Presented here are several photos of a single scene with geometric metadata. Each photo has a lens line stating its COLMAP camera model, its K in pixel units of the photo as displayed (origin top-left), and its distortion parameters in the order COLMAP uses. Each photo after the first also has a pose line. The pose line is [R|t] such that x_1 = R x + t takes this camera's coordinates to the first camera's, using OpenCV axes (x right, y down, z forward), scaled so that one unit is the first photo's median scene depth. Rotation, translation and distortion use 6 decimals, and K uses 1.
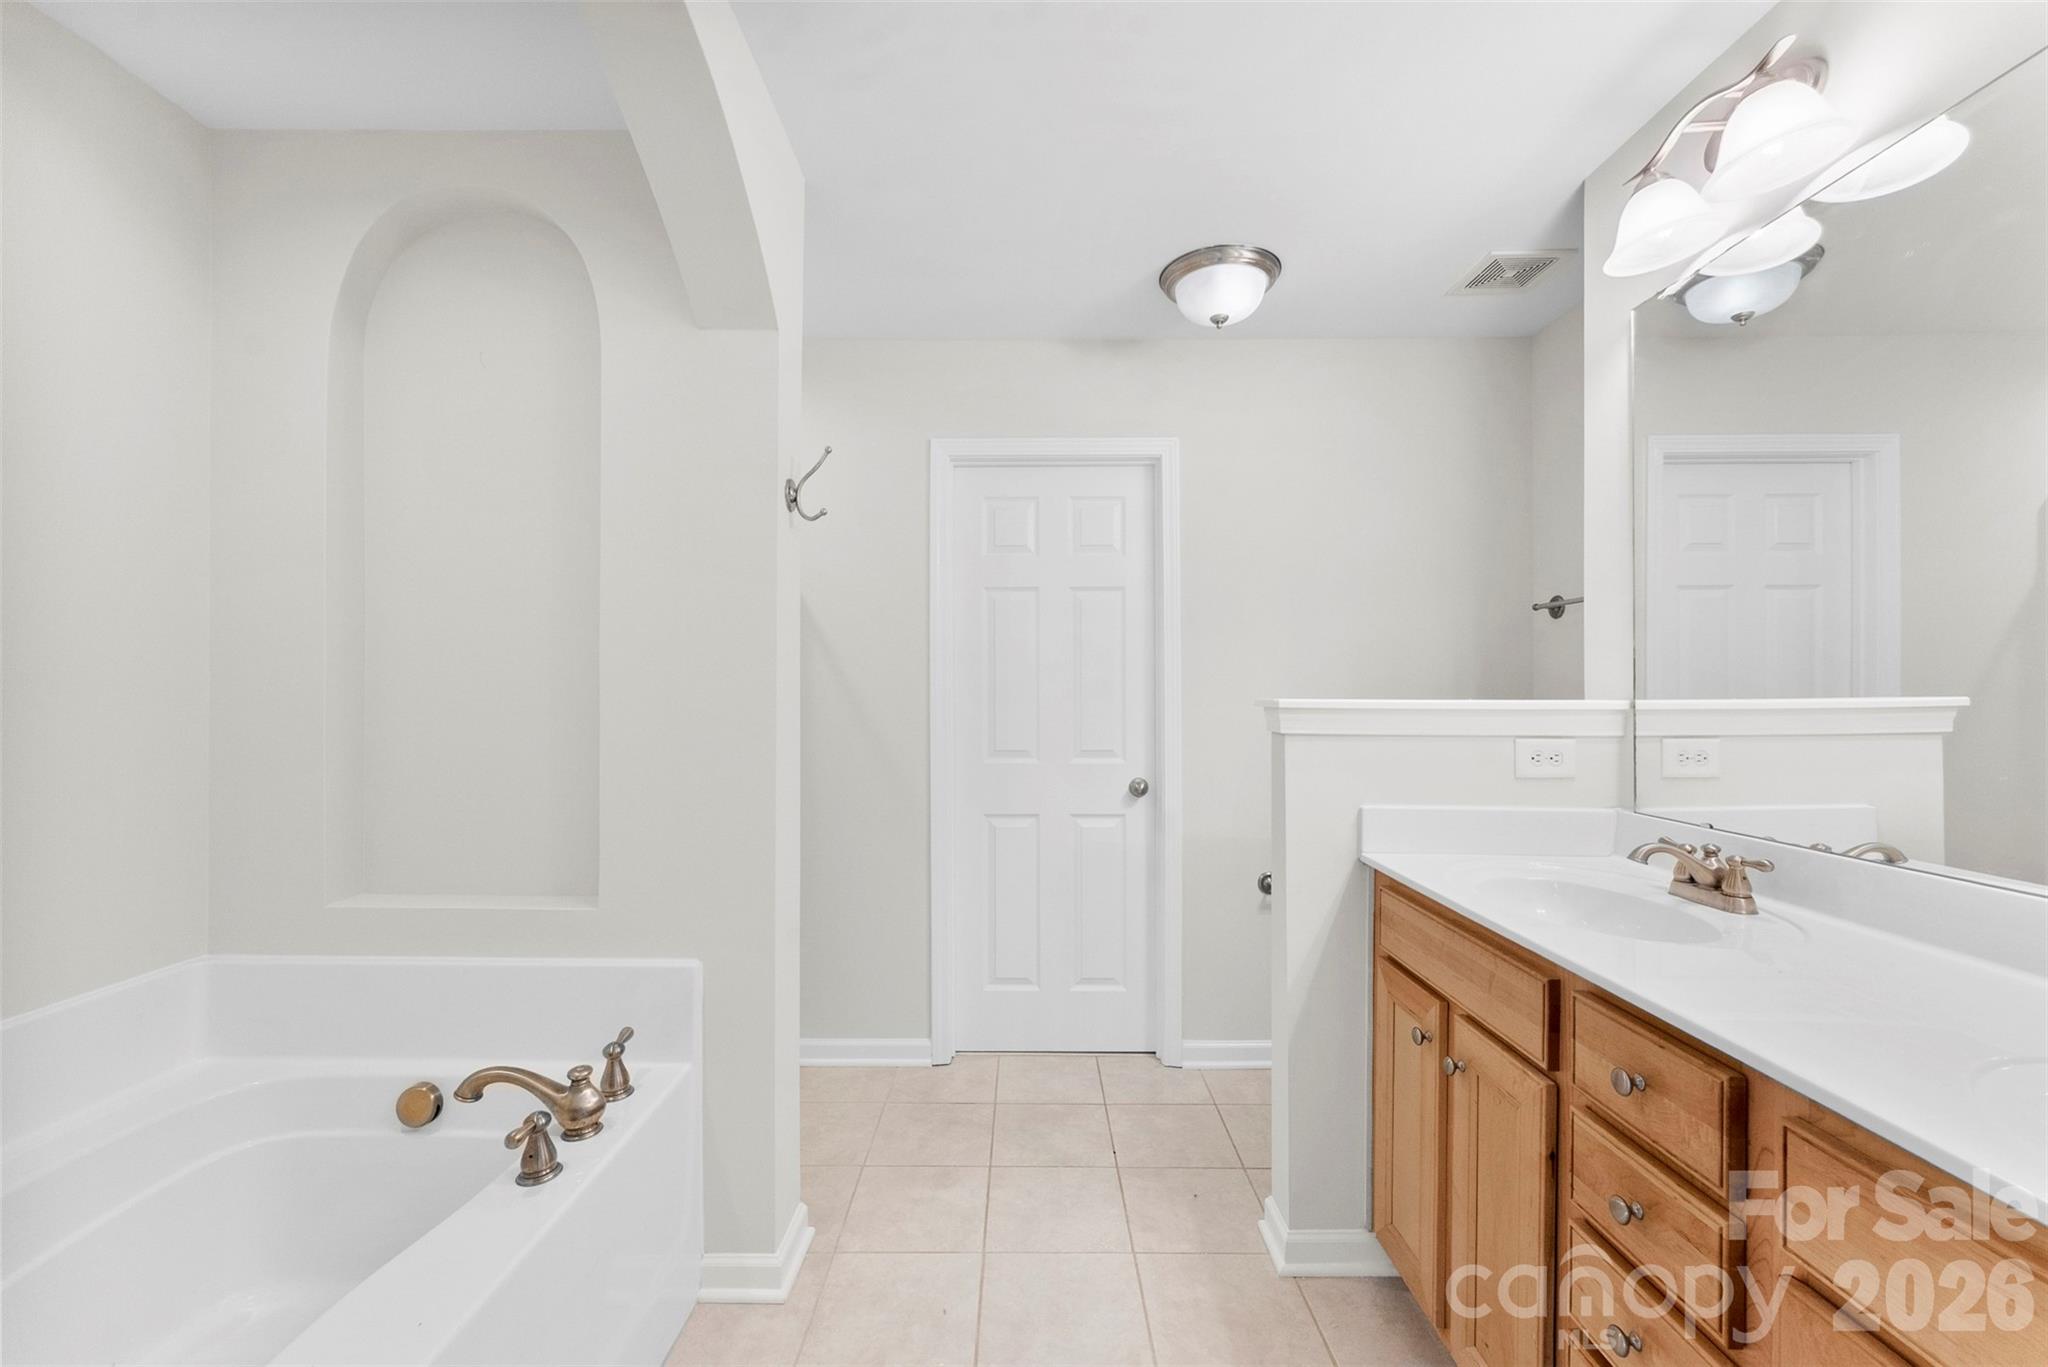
lens RADIAL K [[826.5, 0, 1022.3], [0, 826.5, 694.8], [0, 0, 1]] dist [-0.000464, 0.000022]
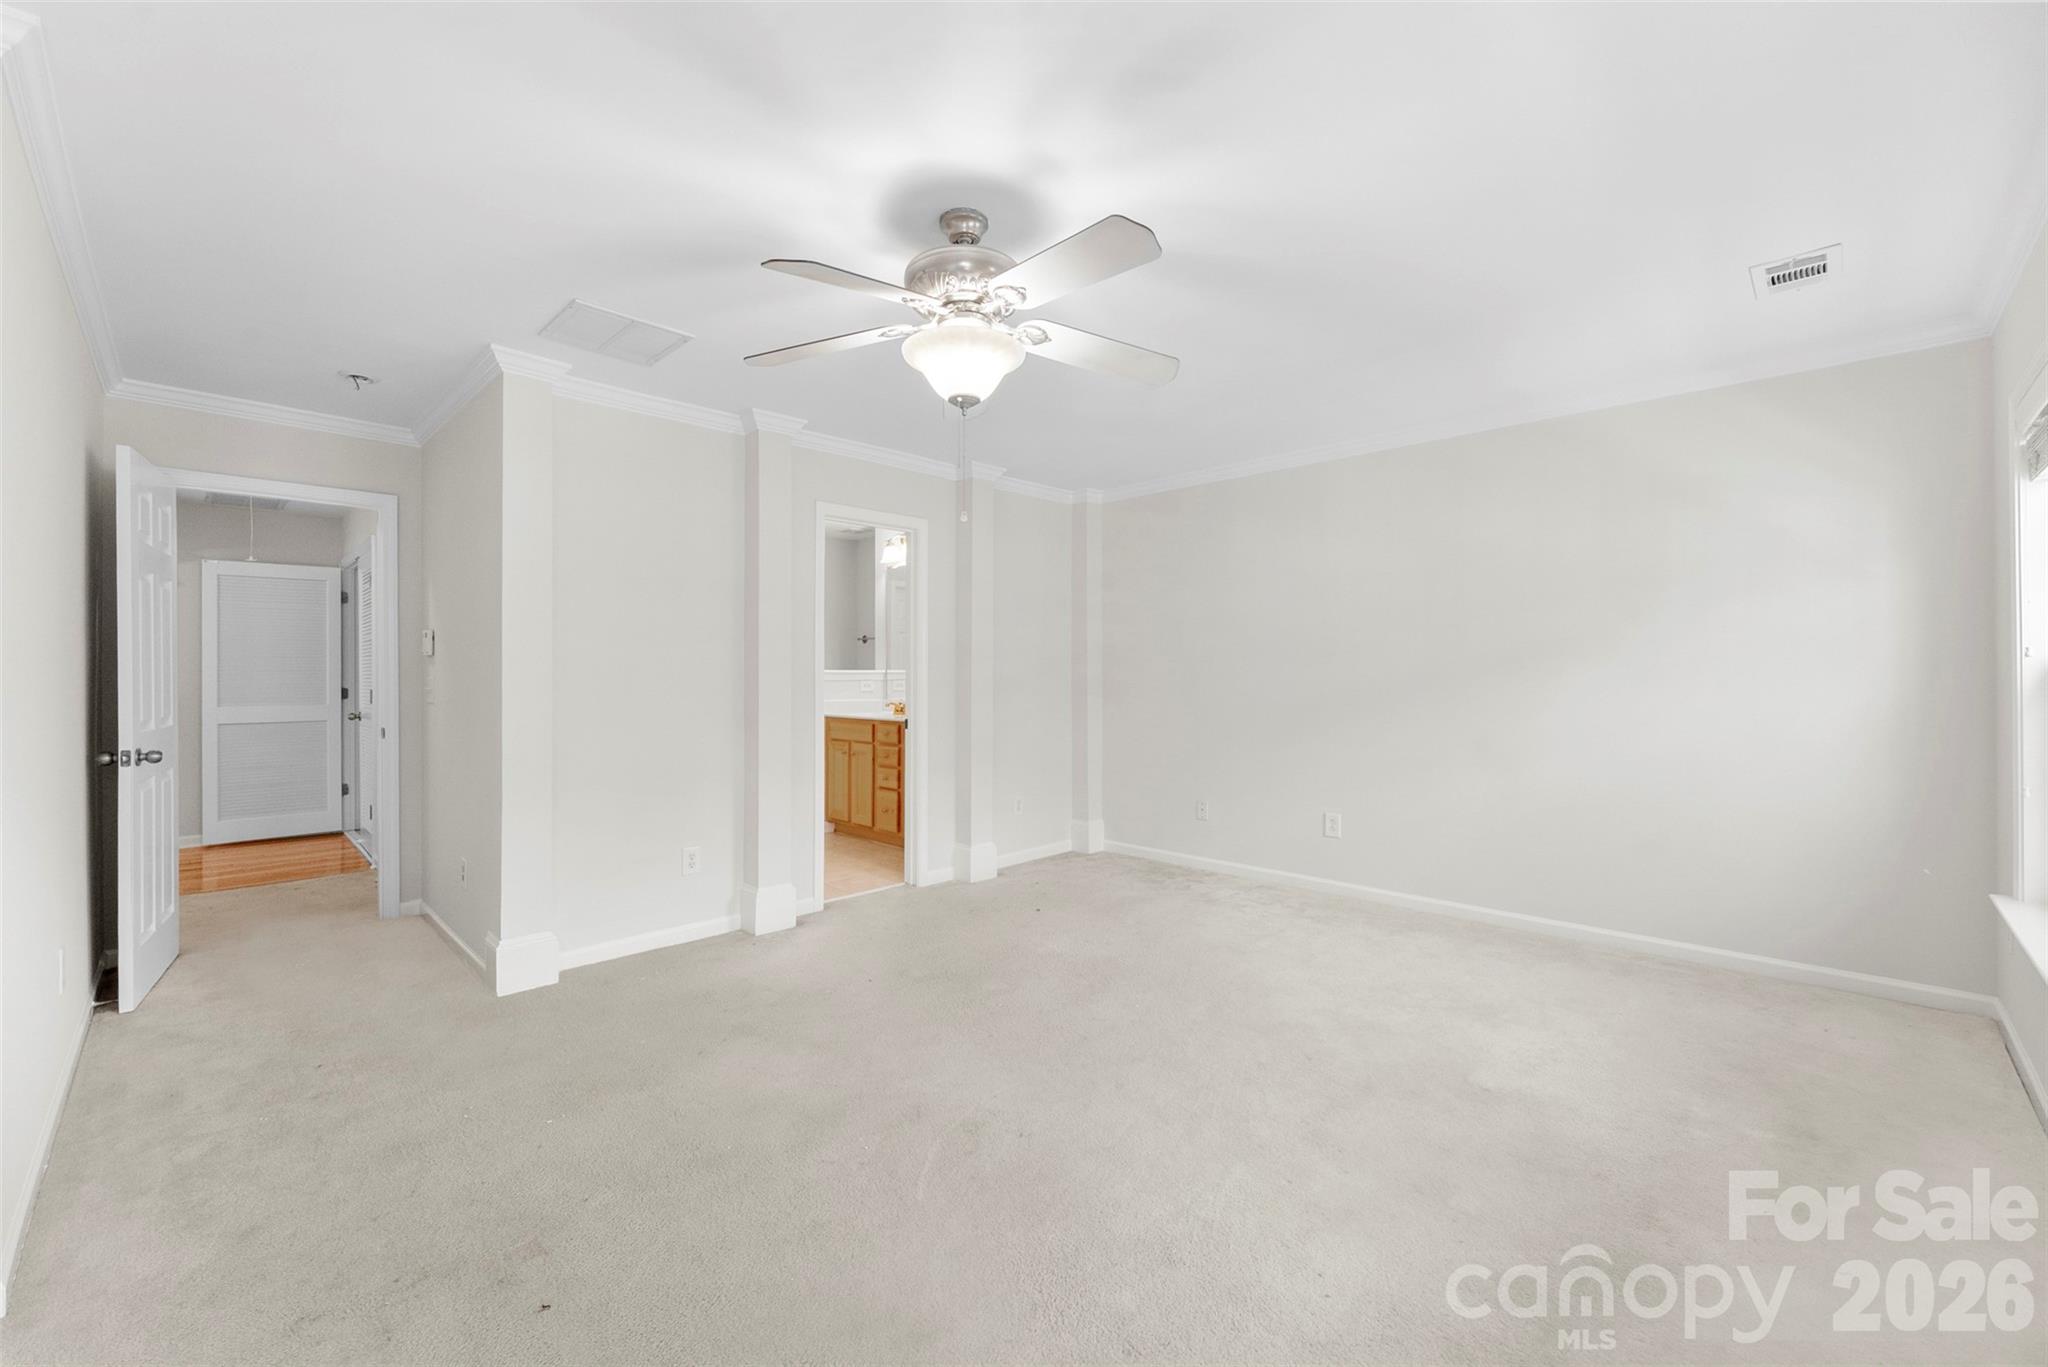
lens RADIAL K [[826.5, 0, 1022.3], [0, 826.5, 694.8], [0, 0, 1]] dist [-0.000464, 0.000022]
pose [[0.696308, -0.005918, 0.717719, -1.477671], [-0.006991, 0.999863, 0.015026, 0.057606], [-0.717710, -0.015480, 0.696171, -1.992551]]
